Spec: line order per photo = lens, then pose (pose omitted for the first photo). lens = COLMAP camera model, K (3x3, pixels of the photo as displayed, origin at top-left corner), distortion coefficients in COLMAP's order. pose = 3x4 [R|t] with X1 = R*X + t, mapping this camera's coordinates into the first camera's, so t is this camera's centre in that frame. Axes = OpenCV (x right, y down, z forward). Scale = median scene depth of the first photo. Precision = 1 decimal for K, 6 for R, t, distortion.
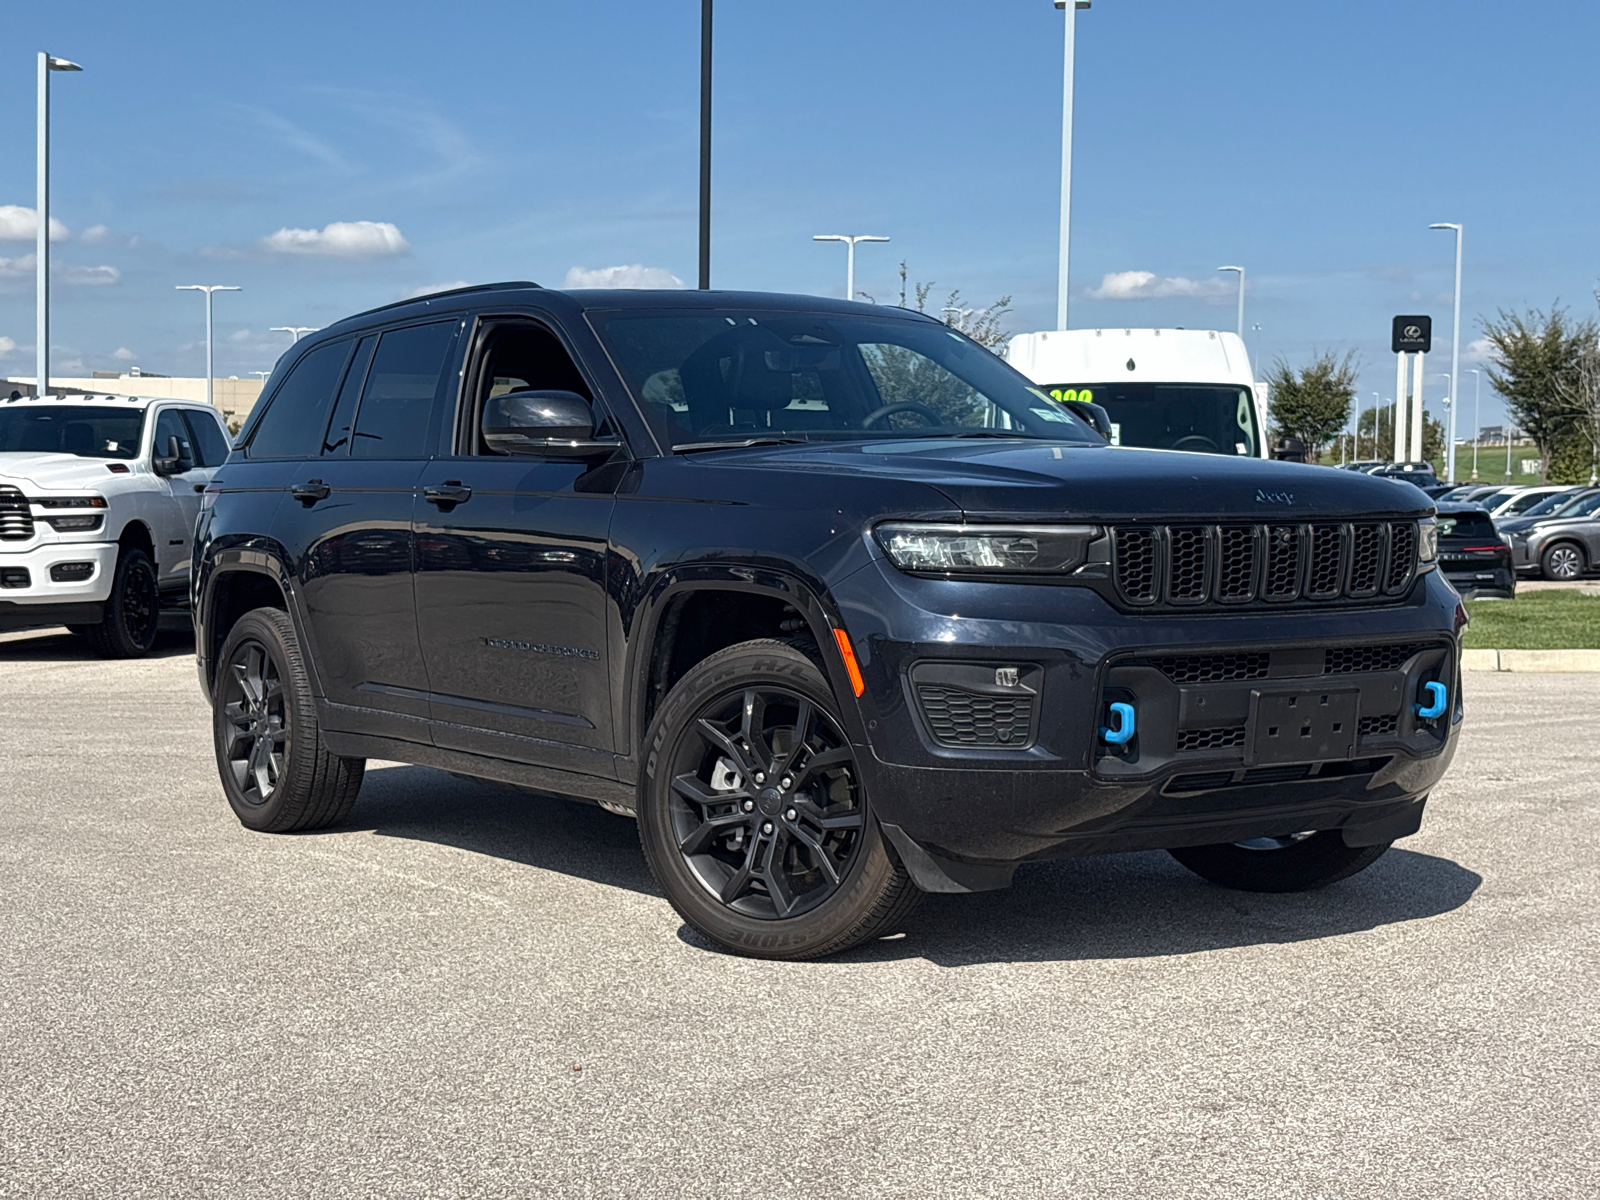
lens RADIAL K [[2363.2, 0, 784.0], [0, 2363.2, 609.6], [0, 0, 1]] dist [0.252804, -0.863144]
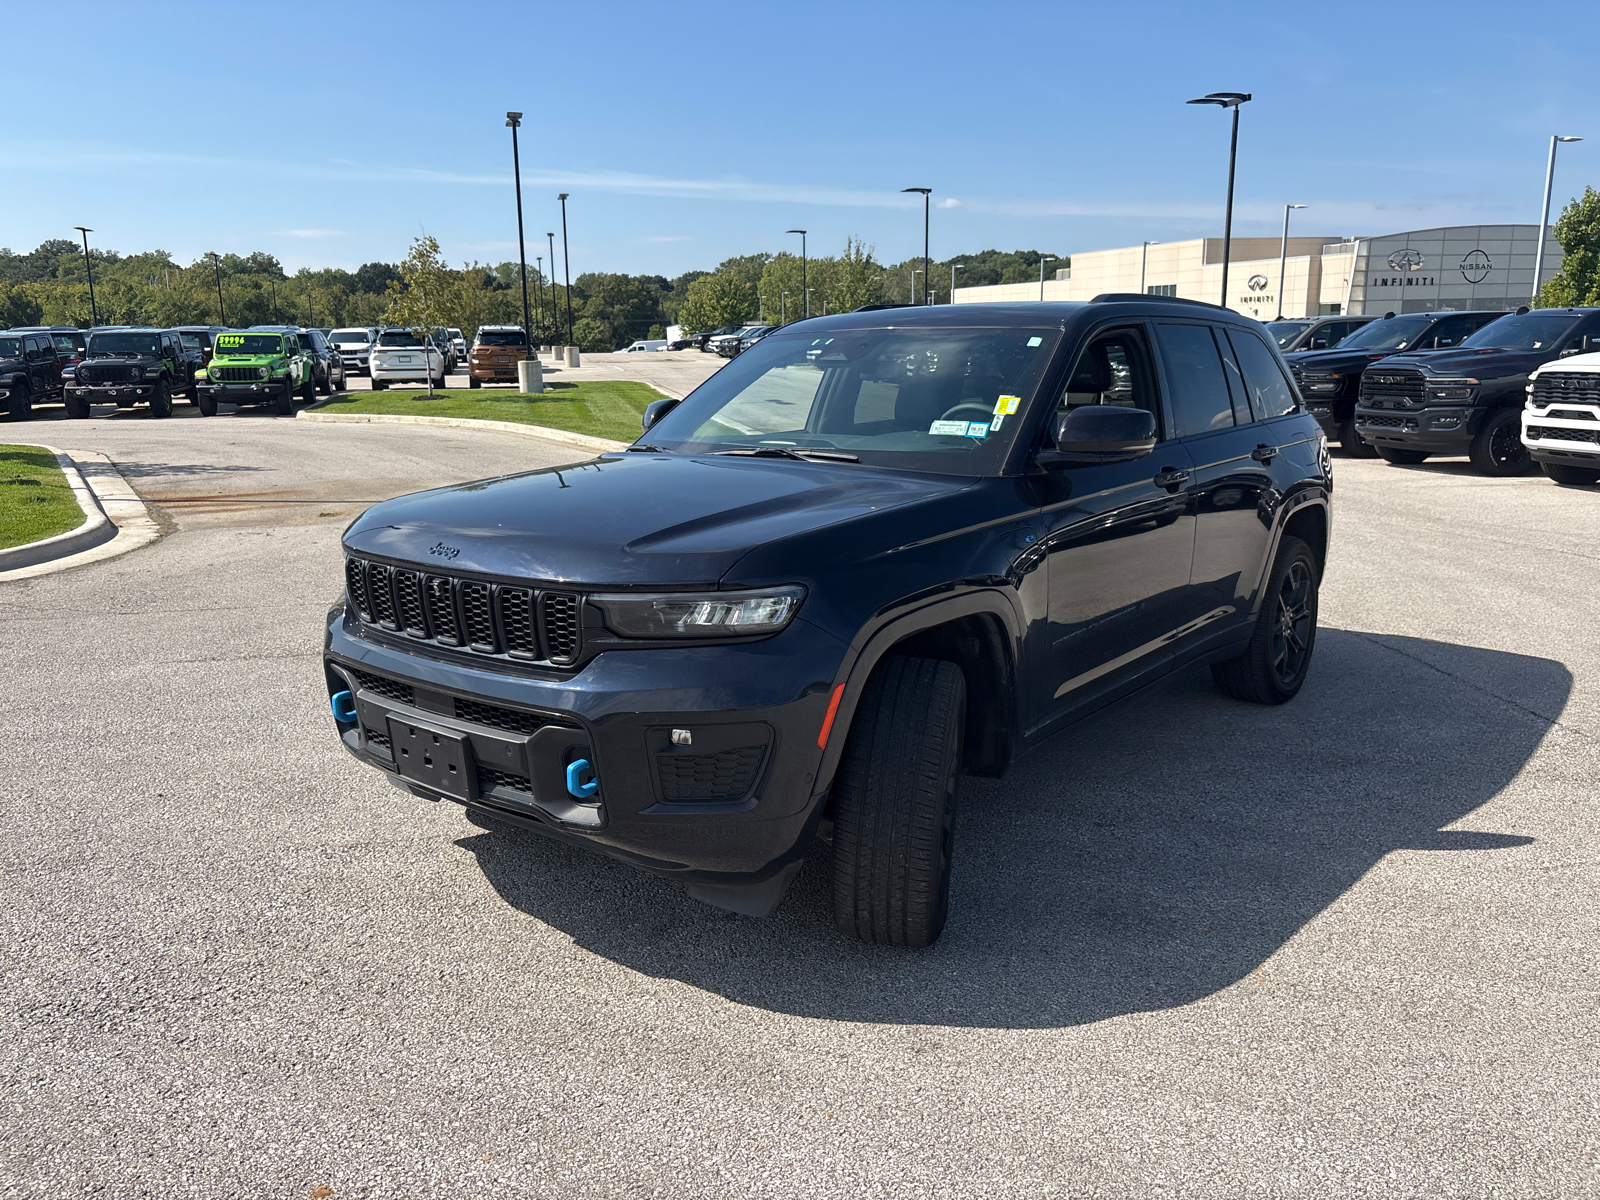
lens RADIAL K [[1221.4, 0, 805.6], [0, 1221.4, 611.0], [0, 0, 1]] dist [0.011781, -0.004517]
pose [[0.292746, 0.201198, -0.934783, 0.676292], [-0.032530, 0.979142, 0.200558, -0.118540], [0.955637, -0.028304, 0.293185, 0.856351]]
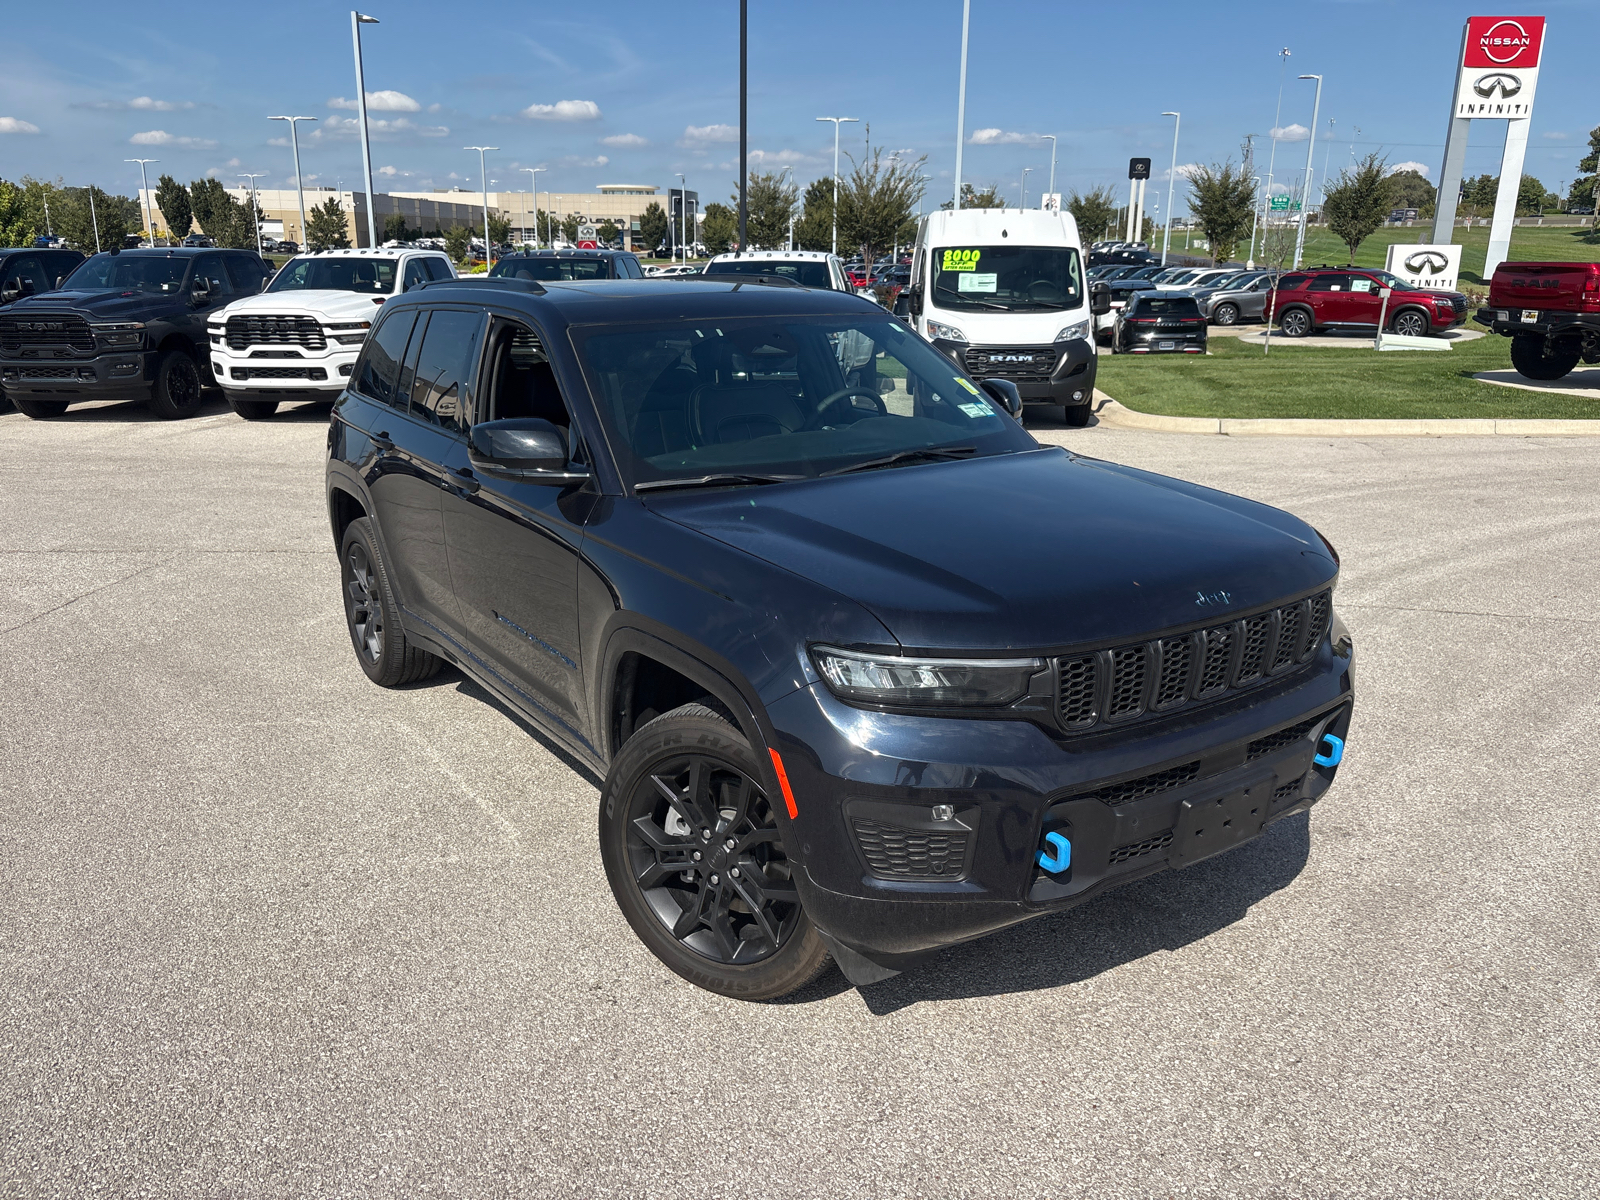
lens RADIAL K [[1201.3, 0, 800.0], [0, 1201.3, 600.0], [0, 0, 1]] dist [0.042918, -0.055426]
pose [[0.999997, 0.001374, -0.002148, 0.029266], [-0.000846, 0.973501, 0.228681, -0.139321], [0.002406, -0.228678, 0.973499, 0.436694]]
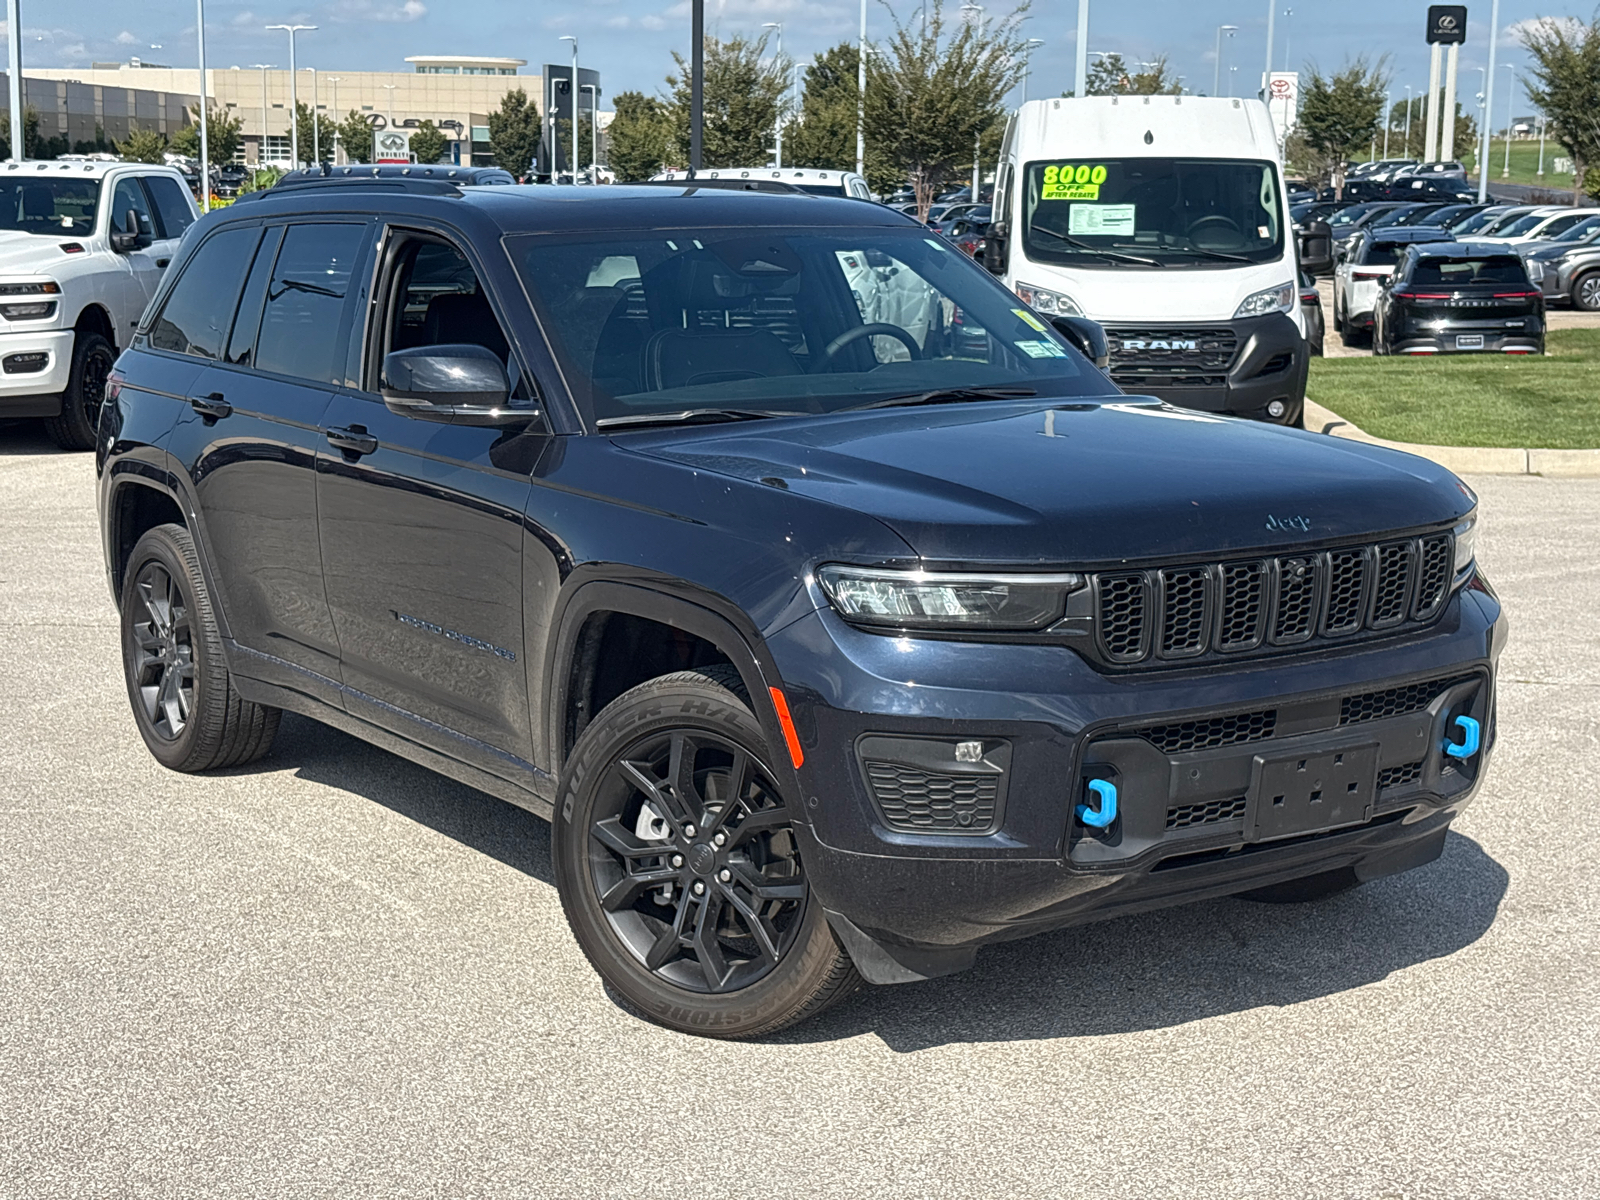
lens RADIAL K [[2363.2, 0, 784.0], [0, 2363.2, 609.6], [0, 0, 1]] dist [0.252804, -0.863144]
pose [[0.999975, 0.002648, -0.006556, 0.026591], [-0.001801, 0.992032, 0.125971, -0.106561], [0.006837, -0.125956, 0.992012, 0.126217]]
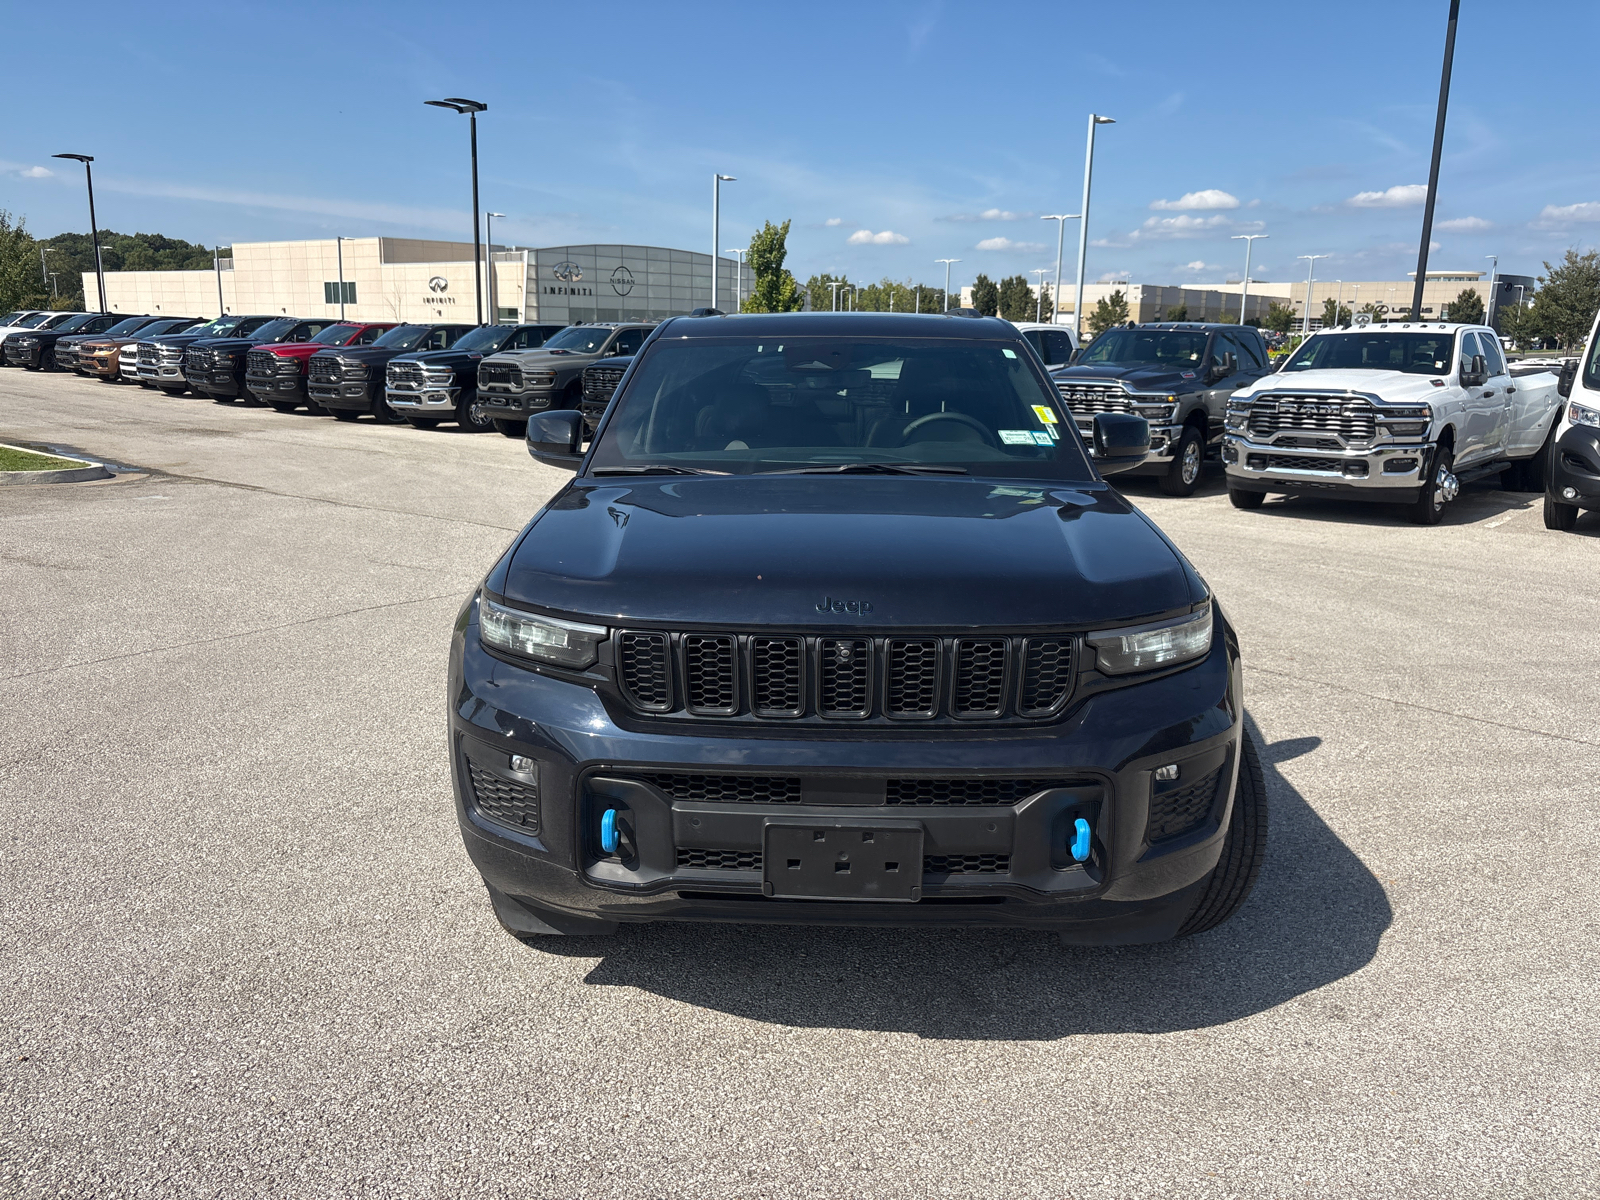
lens RADIAL K [[1201.3, 0, 800.0], [0, 1201.3, 600.0], [0, 0, 1]] dist [0.042918, -0.055426]
pose [[0.813853, 0.131934, -0.565894, 0.384492], [-0.040058, 0.984304, 0.171873, -0.108214], [0.579688, -0.117211, 0.806364, 0.540831]]
